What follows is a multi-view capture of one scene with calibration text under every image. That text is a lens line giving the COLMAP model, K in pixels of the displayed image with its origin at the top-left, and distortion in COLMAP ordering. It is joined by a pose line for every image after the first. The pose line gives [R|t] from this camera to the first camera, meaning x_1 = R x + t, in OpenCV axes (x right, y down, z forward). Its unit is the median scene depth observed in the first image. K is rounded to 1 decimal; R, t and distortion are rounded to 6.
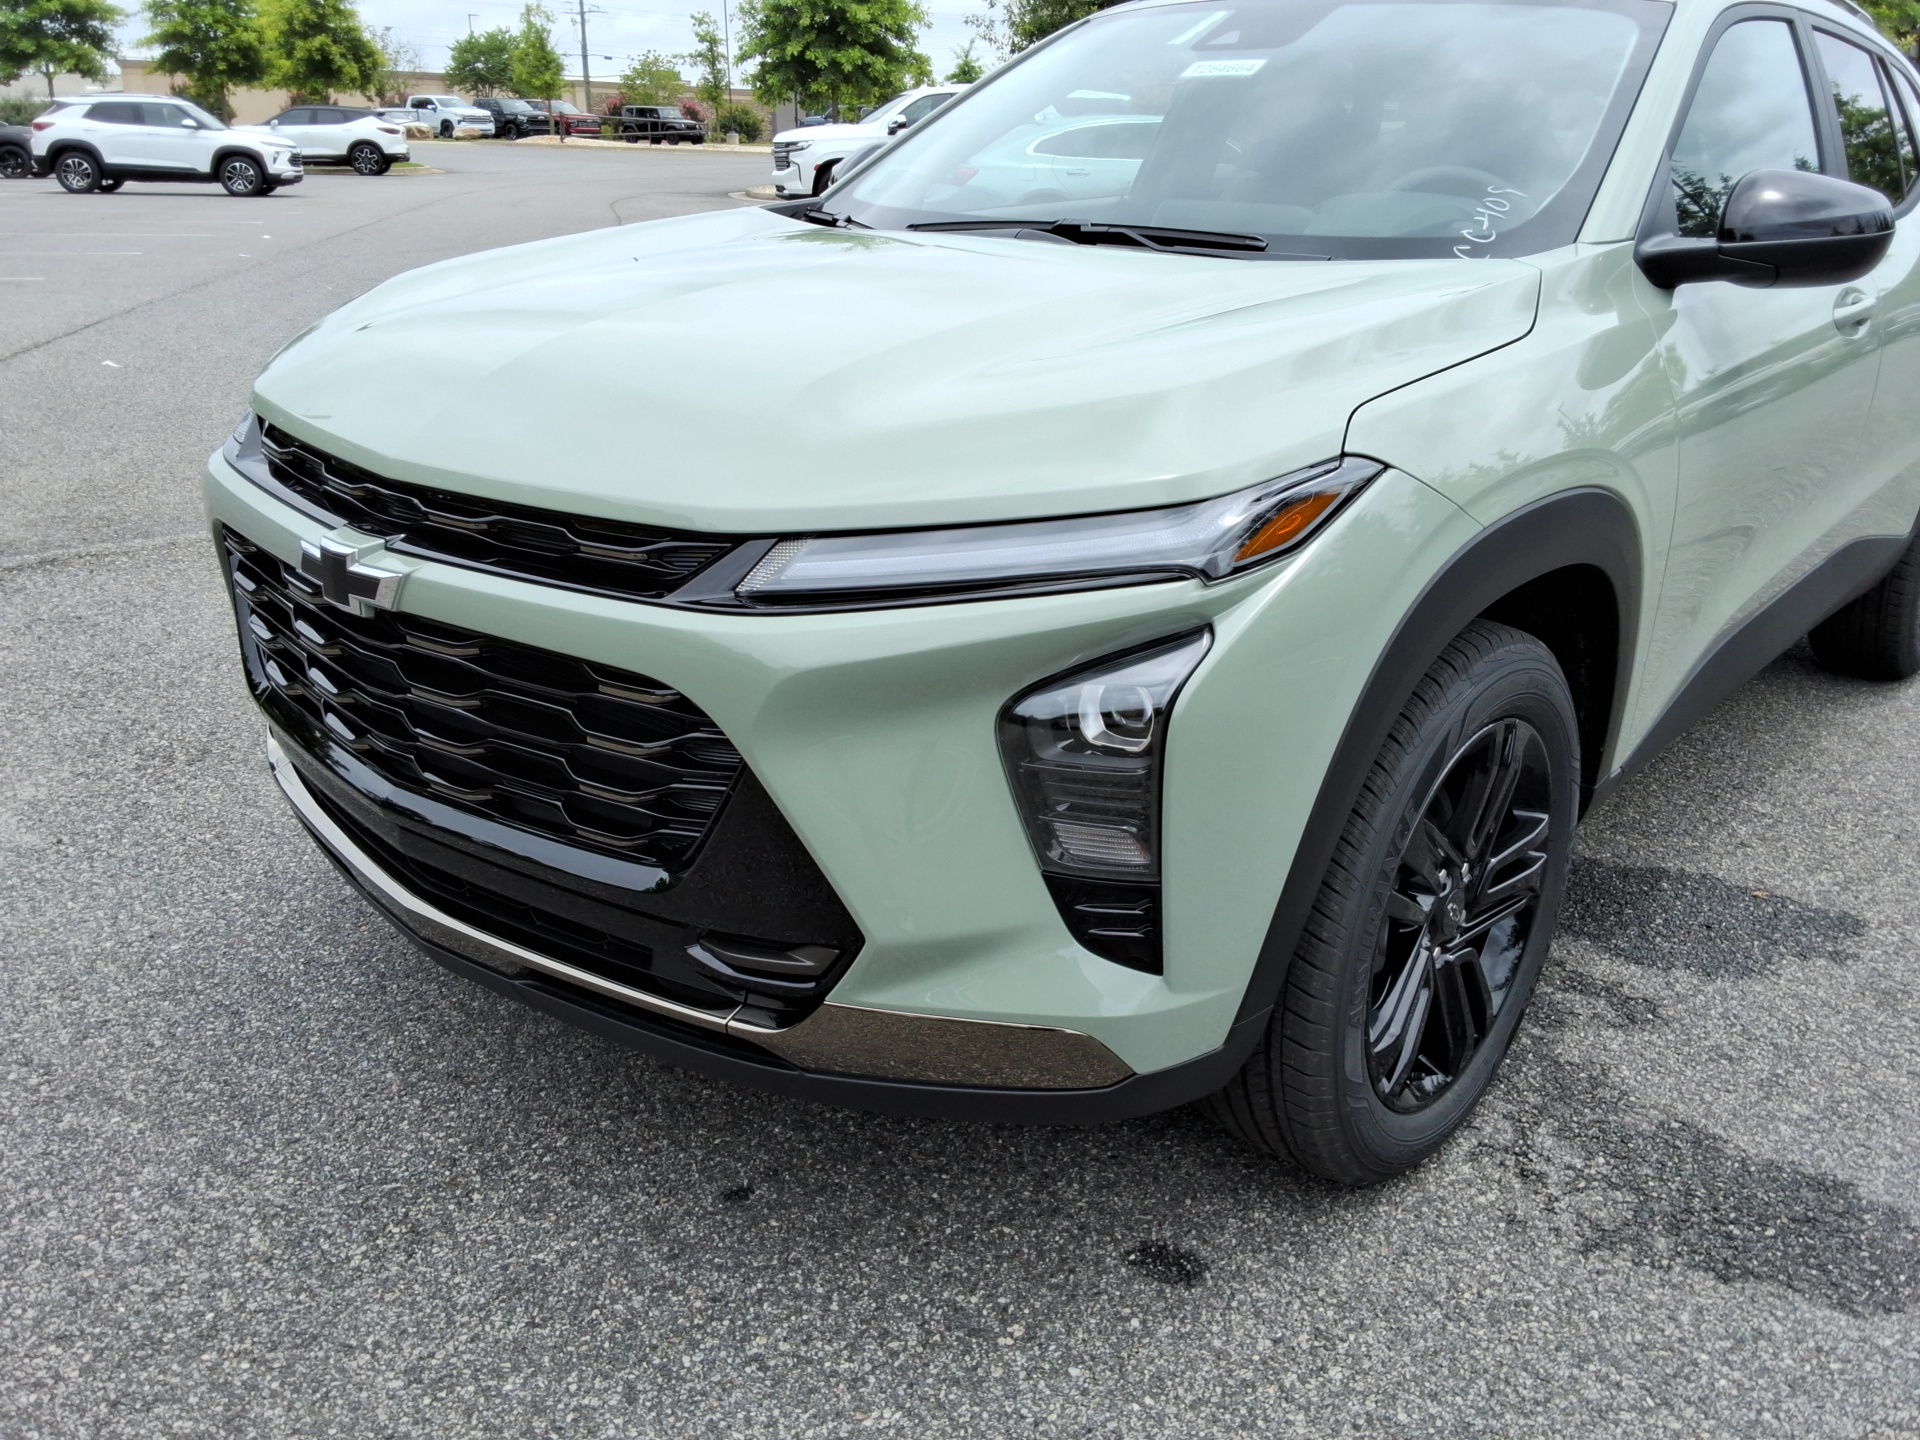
lens RADIAL K [[1574.7, 0, 957.4], [0, 1574.7, 684.0], [0, 0, 1]] dist [0.045948, -0.074627]
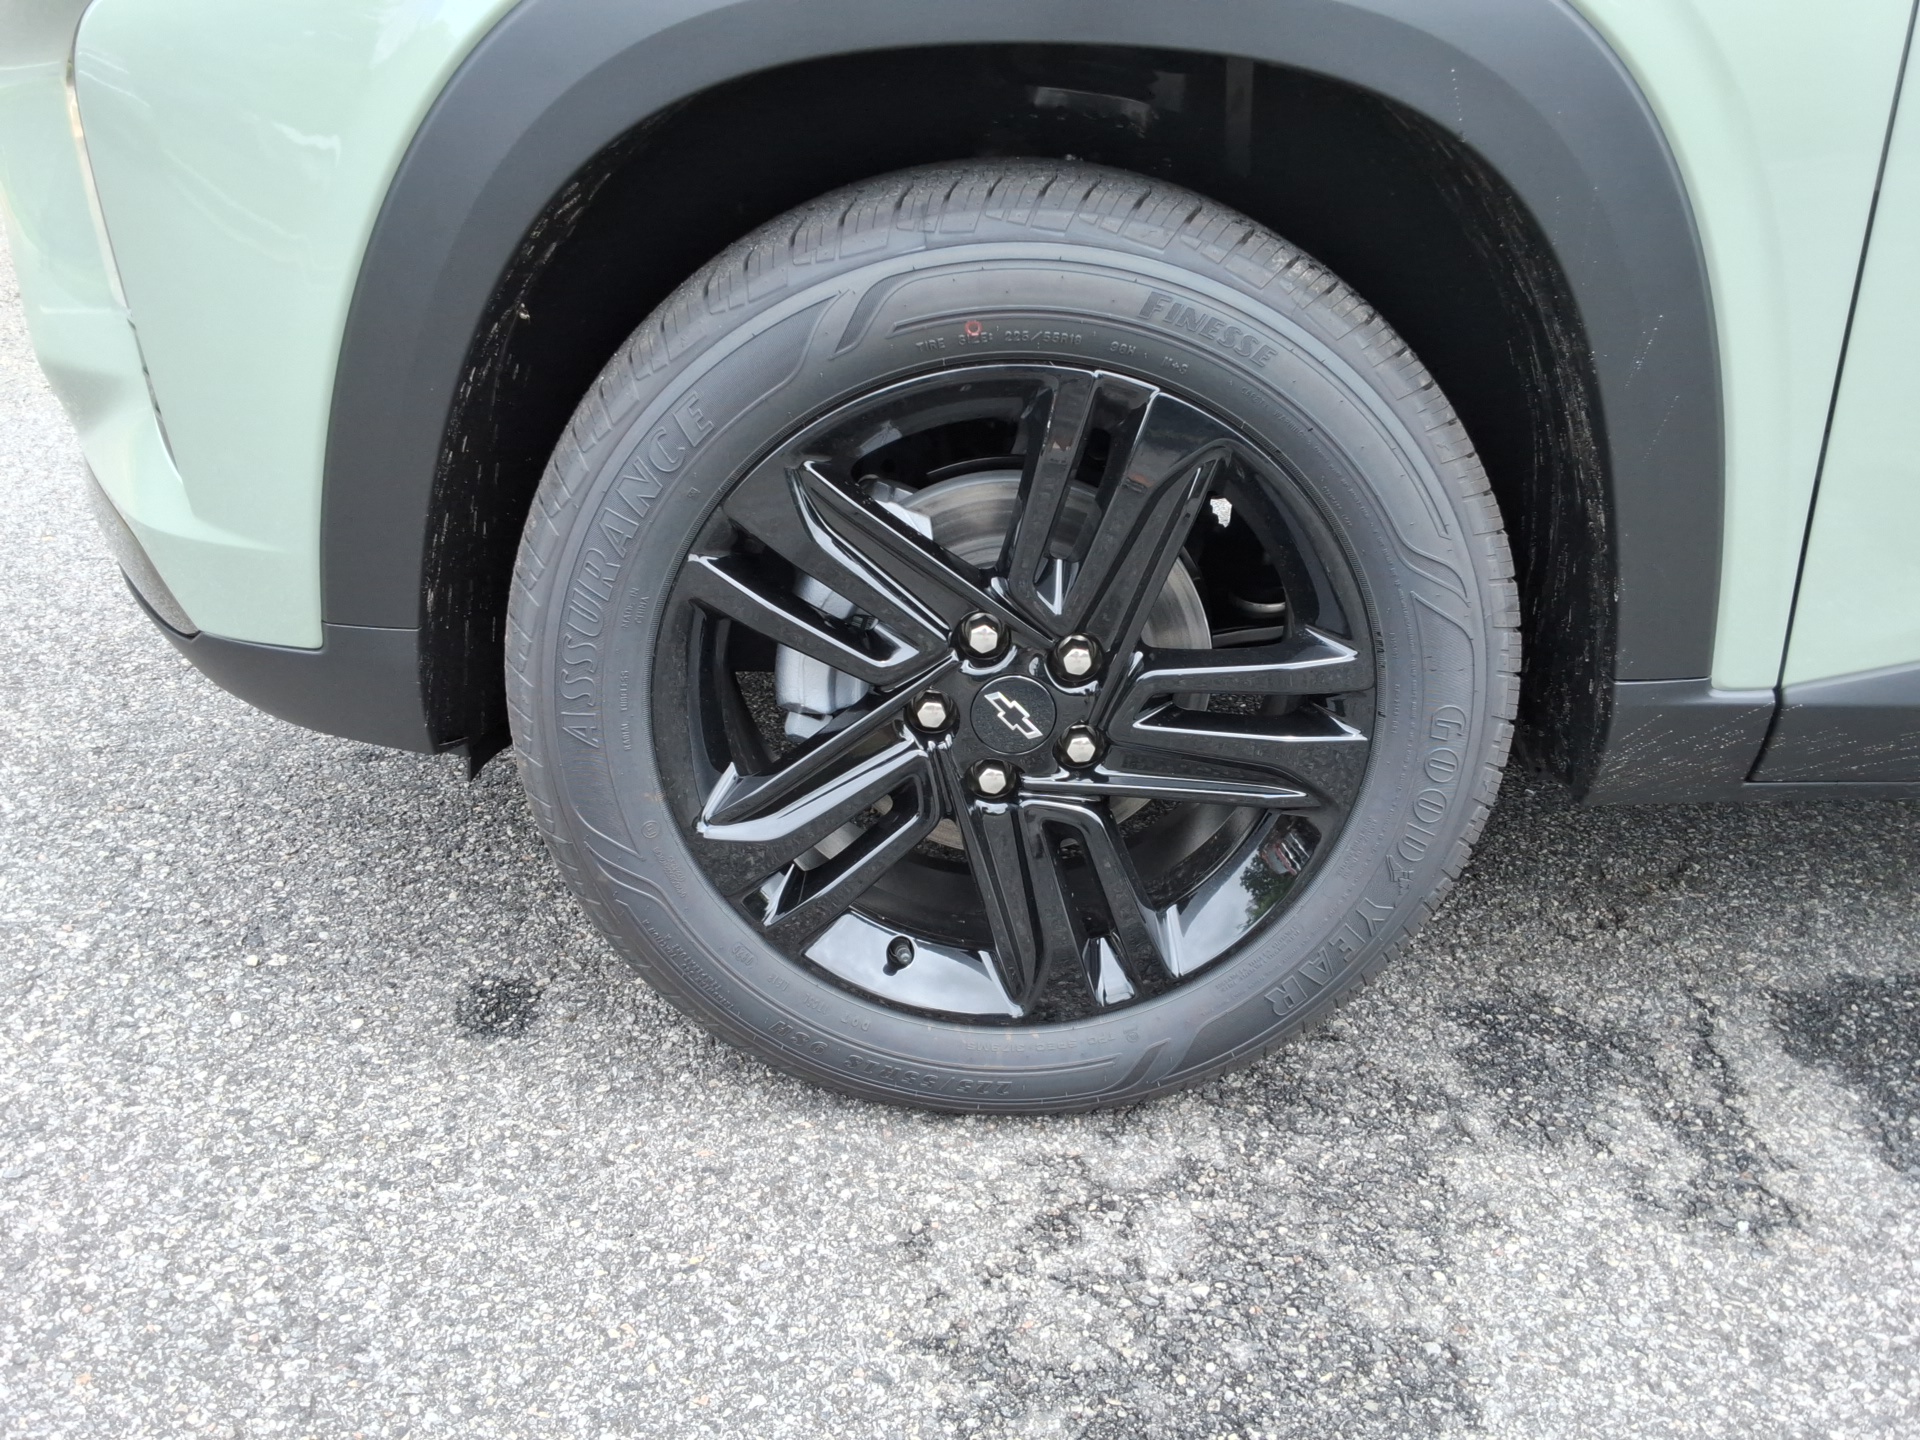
lens RADIAL K [[1548.1, 0, 972.7], [0, 1548.1, 702.6], [0, 0, 1]] dist [0.133114, -0.232092]
pose [[0.670401, 0.311777, -0.673318, 0.750478], [-0.271217, 0.947611, 0.168746, 0.053900], [0.690655, 0.069487, 0.719838, 0.642601]]
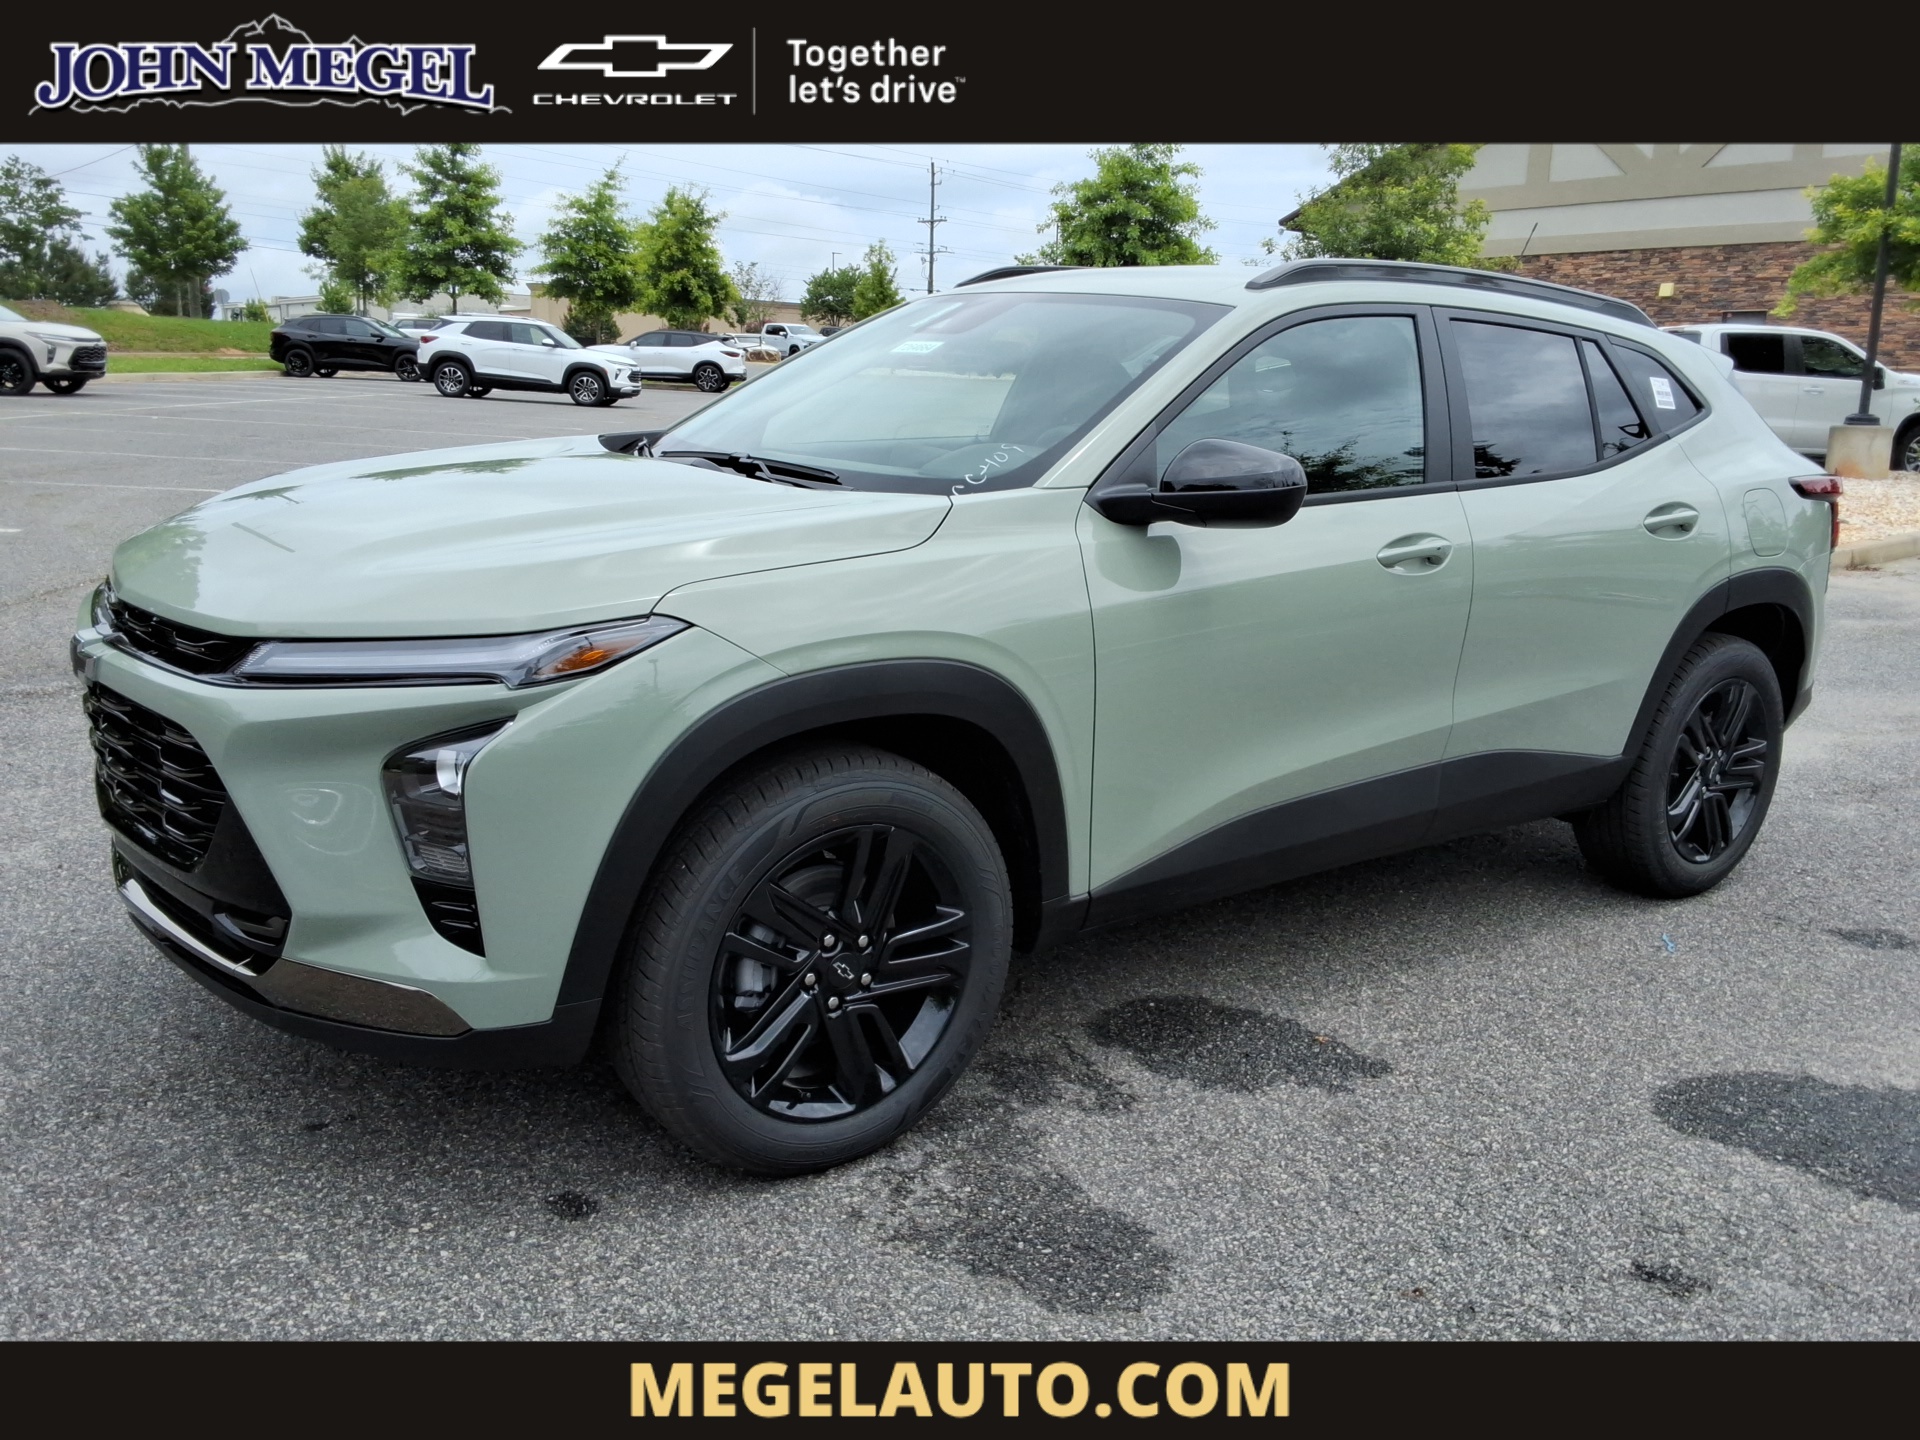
lens RADIAL K [[1548.1, 0, 972.7], [0, 1548.1, 702.6], [0, 0, 1]] dist [0.133114, -0.232092]
pose [[0.979872, 0.068707, -0.187431, 0.716444], [-0.090808, 0.989551, -0.111996, 0.063707], [0.177777, 0.126762, 0.975872, -0.316269]]
